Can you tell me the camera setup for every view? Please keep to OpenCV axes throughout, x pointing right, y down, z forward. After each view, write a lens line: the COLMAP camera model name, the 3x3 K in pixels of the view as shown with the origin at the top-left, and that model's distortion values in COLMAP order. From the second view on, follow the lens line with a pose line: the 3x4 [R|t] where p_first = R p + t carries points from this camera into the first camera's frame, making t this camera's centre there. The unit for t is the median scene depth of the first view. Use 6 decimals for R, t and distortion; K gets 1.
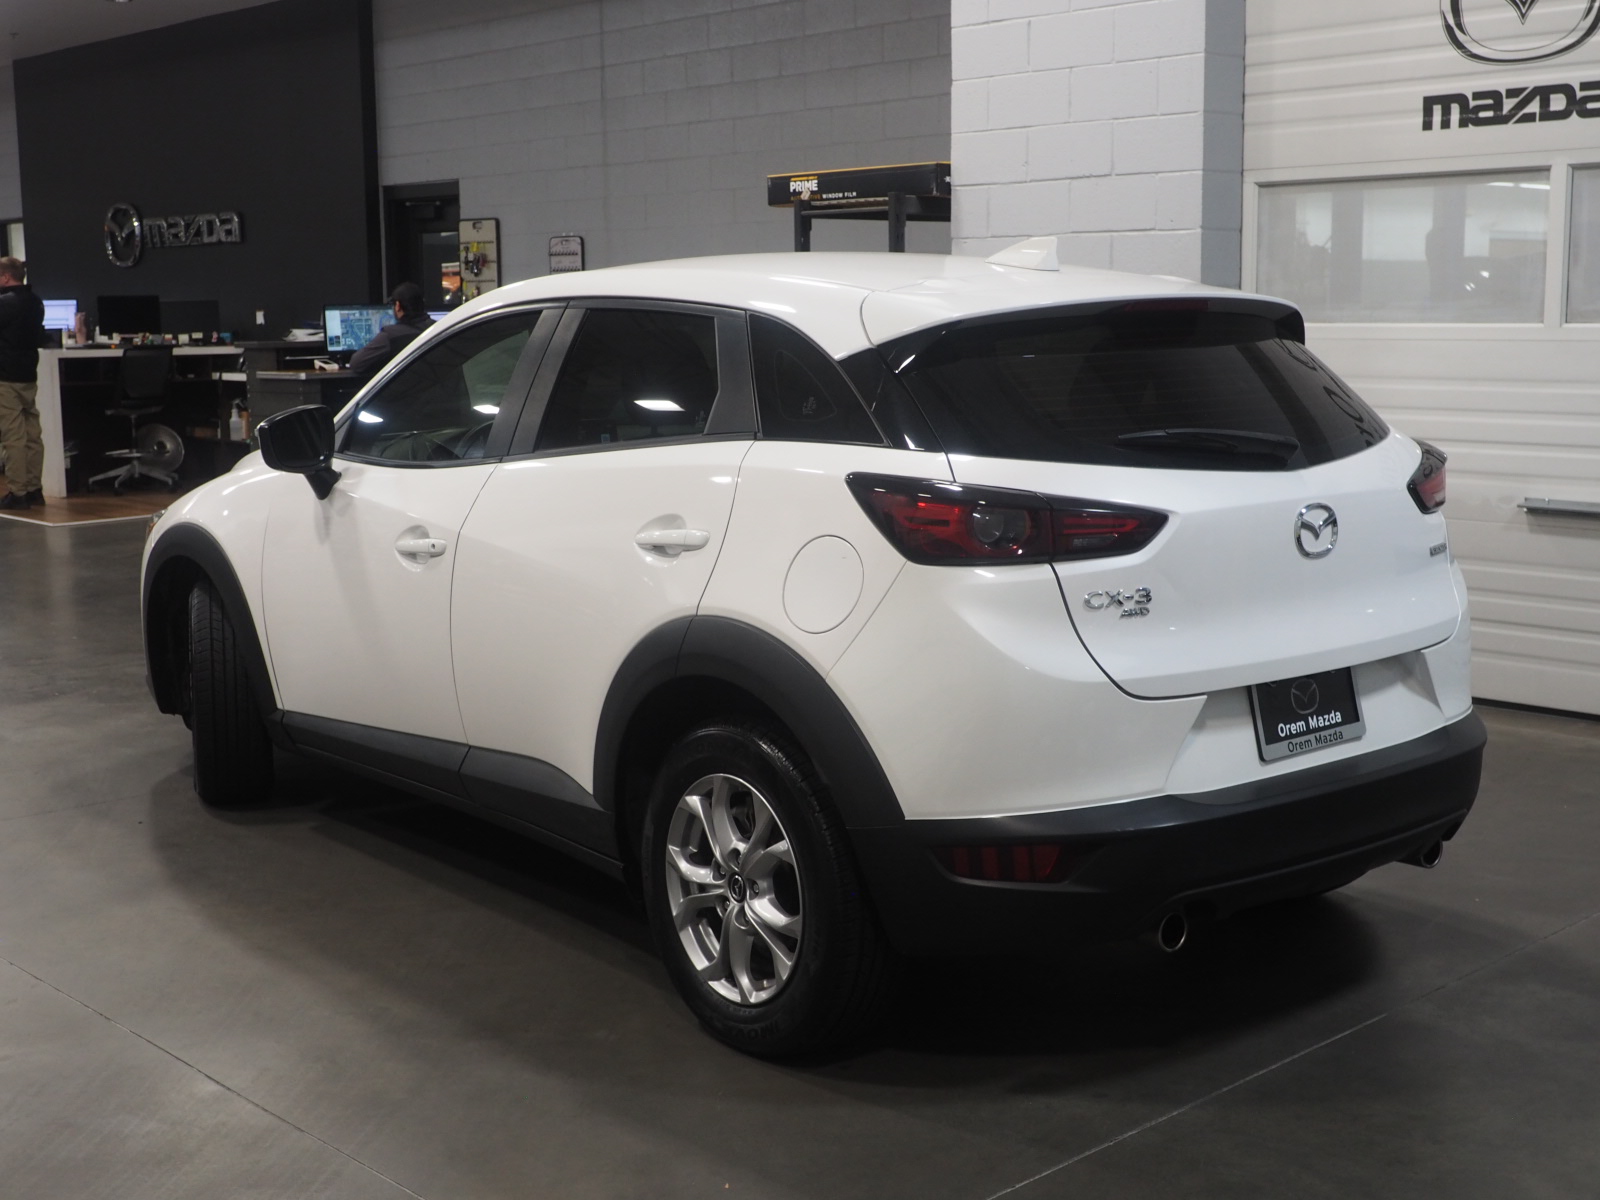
lens RADIAL K [[2027.5, 0, 800.0], [0, 2027.5, 600.0], [0, 0, 1]] dist [0.000837, 0.013809]
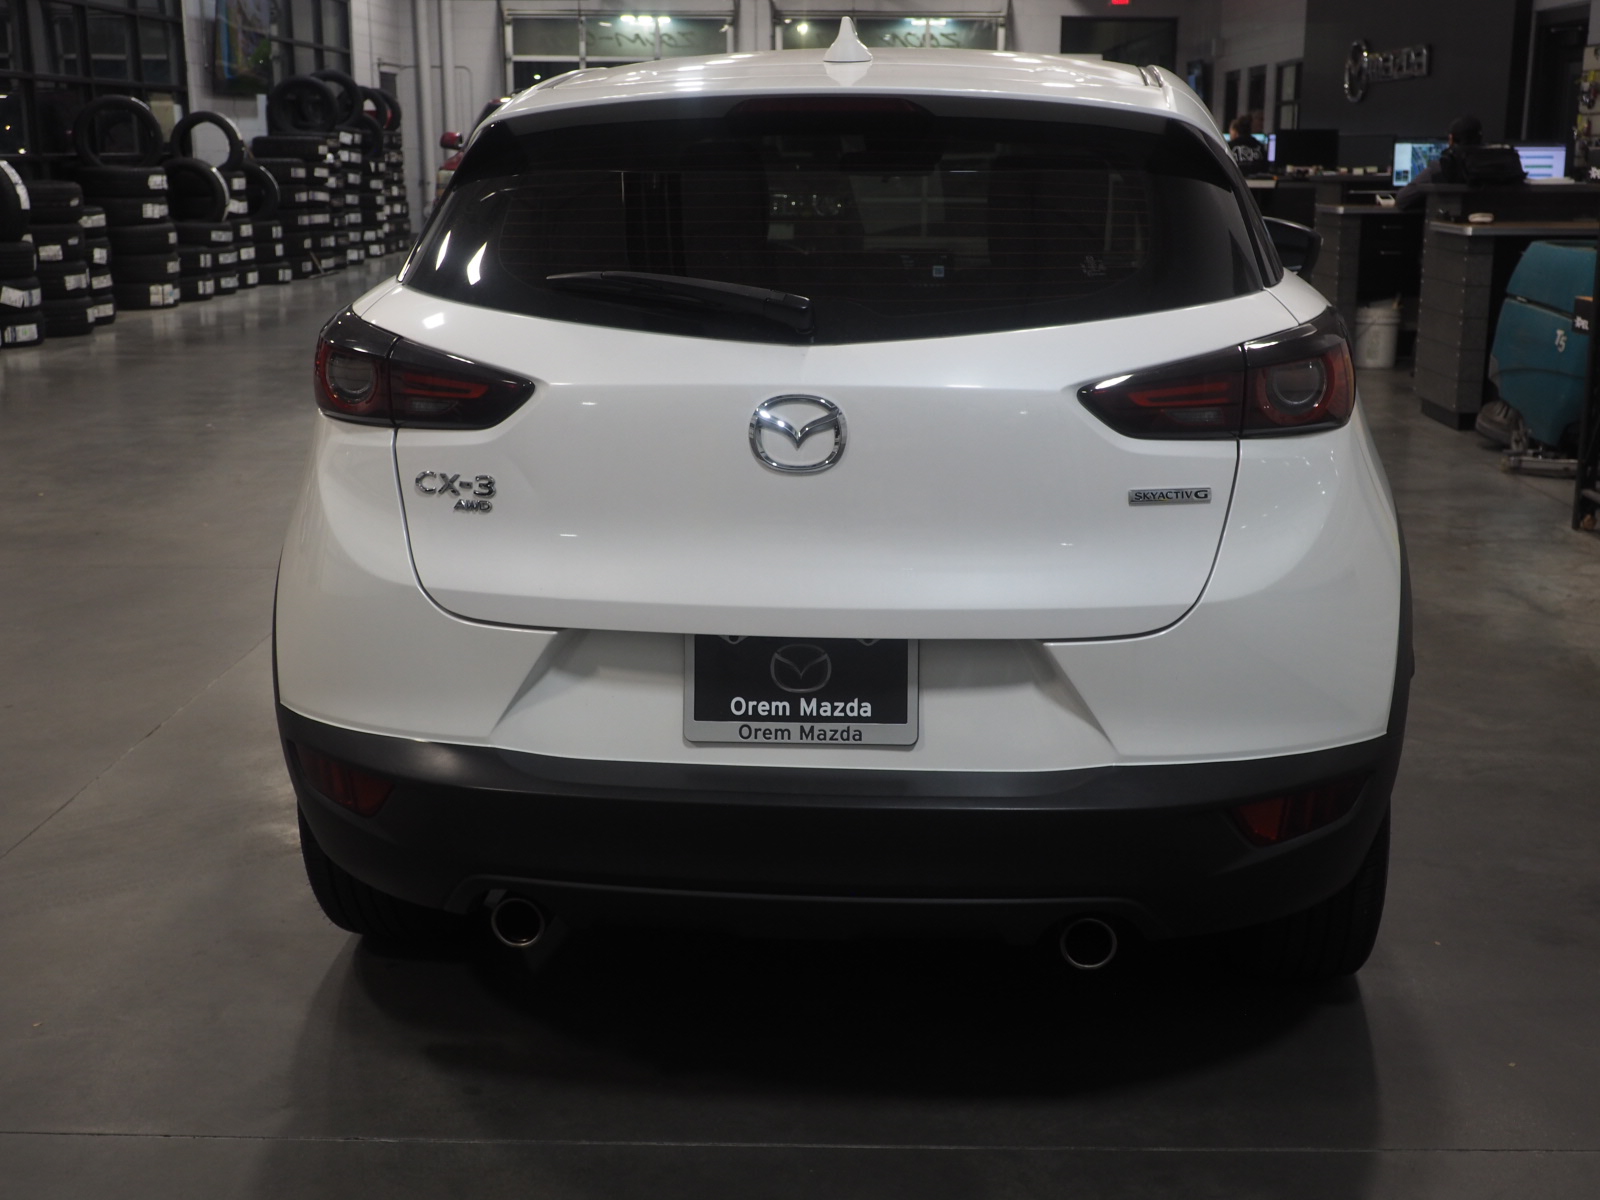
lens RADIAL K [[1827.9, 0, 800.0], [0, 1827.9, 600.0], [0, 0, 1]] dist [-0.000255, 0.011429]
pose [[0.711695, 0.181999, -0.678504, 0.675232], [-0.114737, 0.983002, 0.143326, -0.066941], [0.693056, -0.024155, 0.720479, 0.541459]]
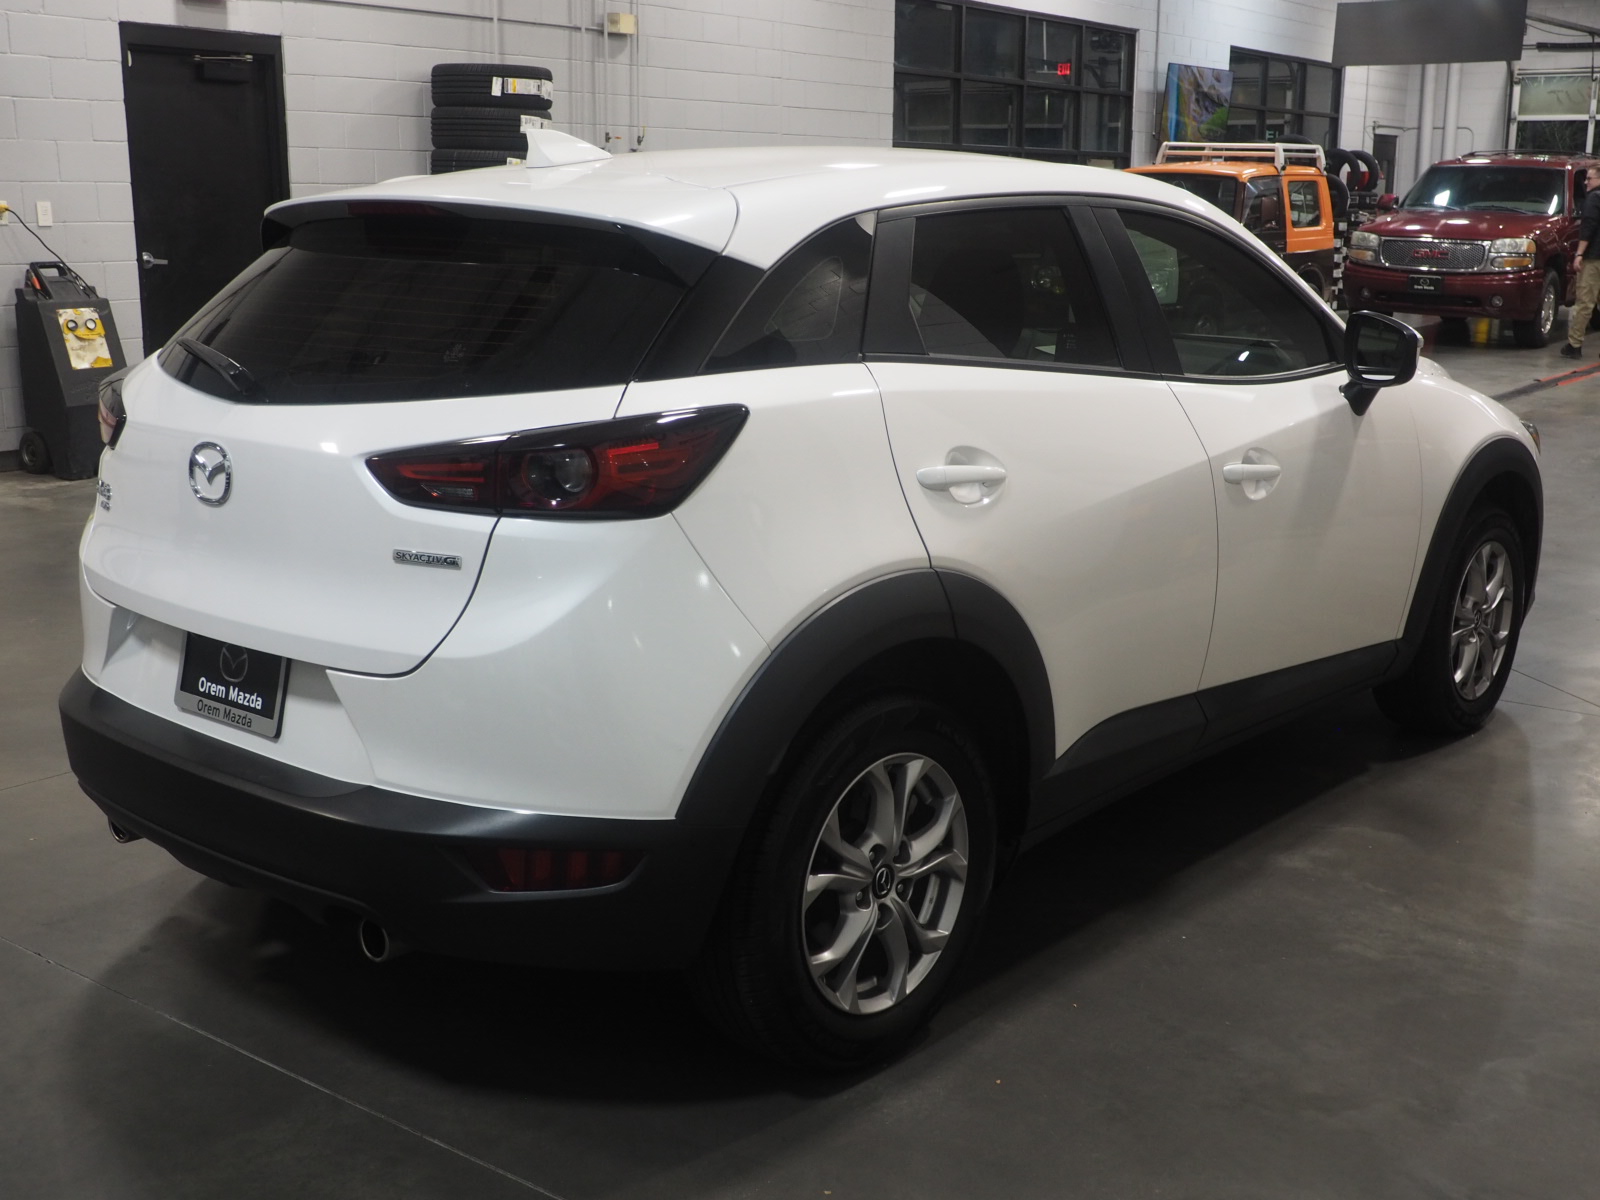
lens RADIAL K [[1733.4, 0, 800.0], [0, 1733.4, 600.0], [0, 0, 1]] dist [0.009073, -0.016076]
pose [[0.178346, 0.235817, -0.955292, 1.000360], [-0.154814, 0.965490, 0.209431, -0.172941], [0.971712, 0.110542, 0.208699, 1.076917]]
